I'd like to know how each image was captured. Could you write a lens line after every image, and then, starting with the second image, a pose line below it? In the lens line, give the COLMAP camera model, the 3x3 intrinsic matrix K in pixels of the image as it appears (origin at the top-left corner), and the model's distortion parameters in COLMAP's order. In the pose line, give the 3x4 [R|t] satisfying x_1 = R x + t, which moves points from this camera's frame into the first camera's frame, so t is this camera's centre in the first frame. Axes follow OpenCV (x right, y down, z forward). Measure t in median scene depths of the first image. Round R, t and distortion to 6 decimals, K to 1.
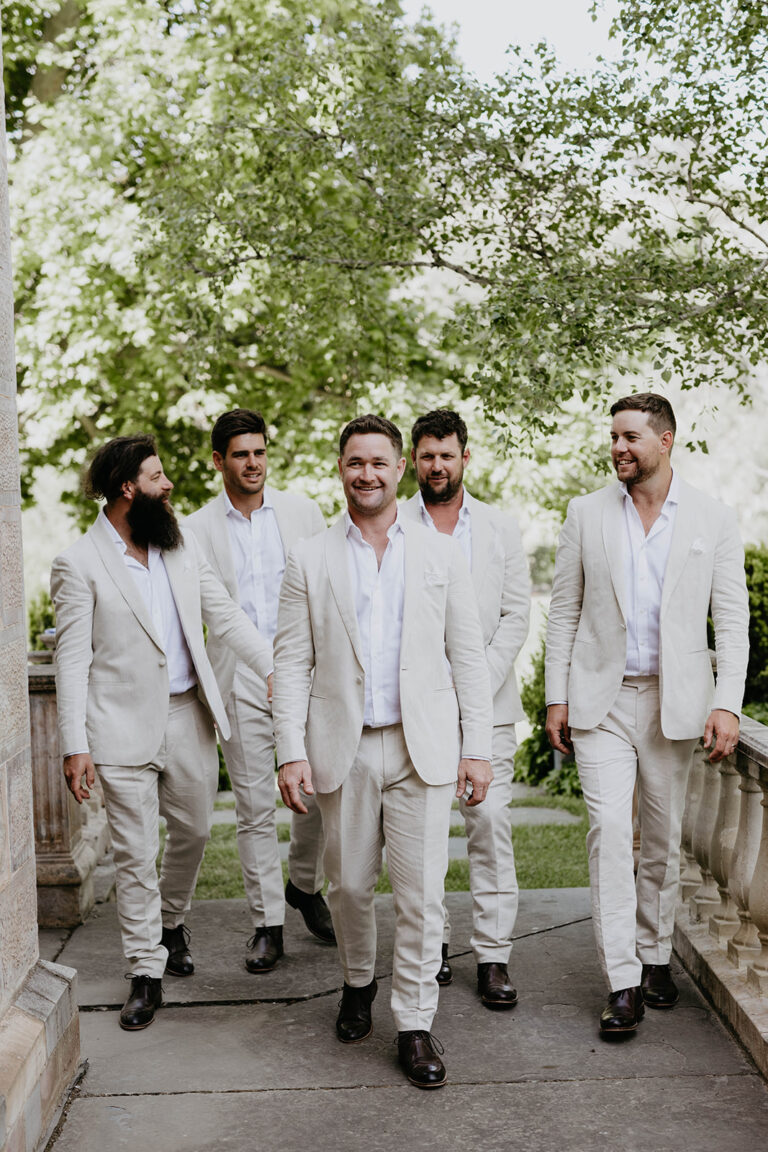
lens RADIAL K [[1666.4, 0, 384.0], [0, 1666.4, 576.0], [0, 0, 1]] dist [-0.147145, -0.056060]
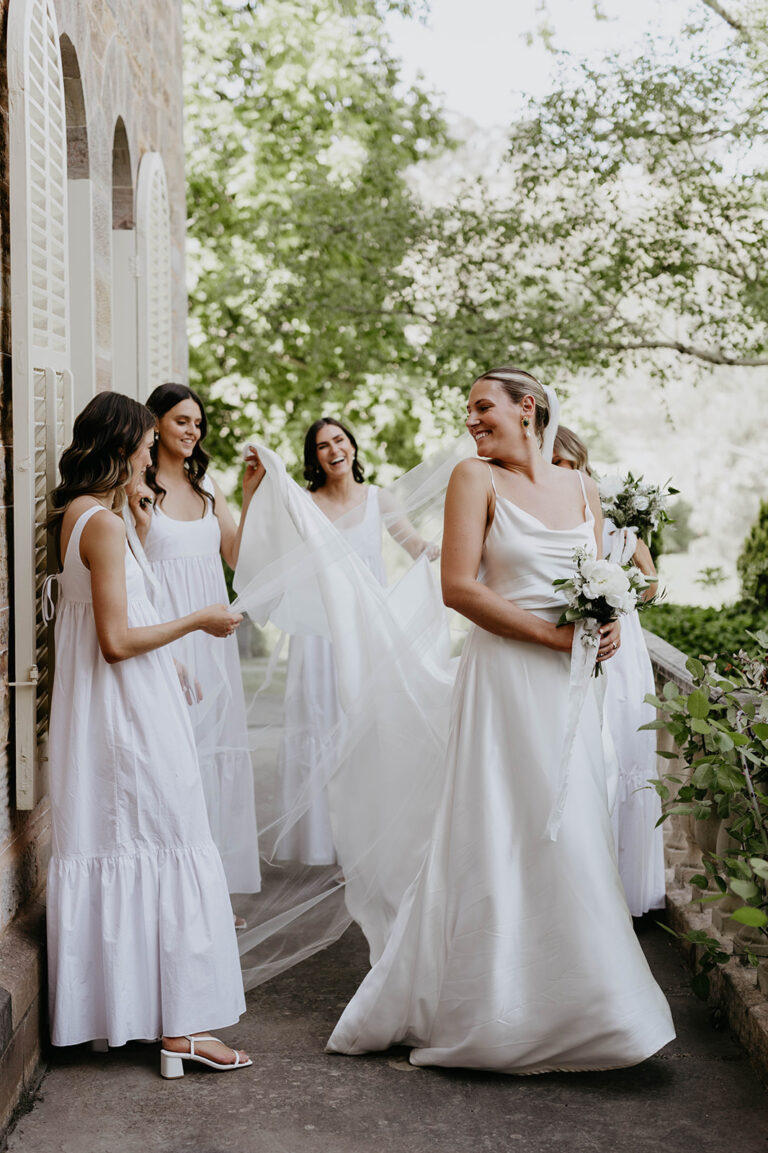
lens RADIAL K [[1667.8, 0, 384.0], [0, 1667.8, 576.5], [0, 0, 1]] dist [-0.147145, -0.056060]
pose [[0.999719, 0.023341, 0.004235, 0.002966], [-0.023427, 0.999498, 0.021325, 0.017135], [-0.003735, -0.021418, 0.999764, -0.341313]]
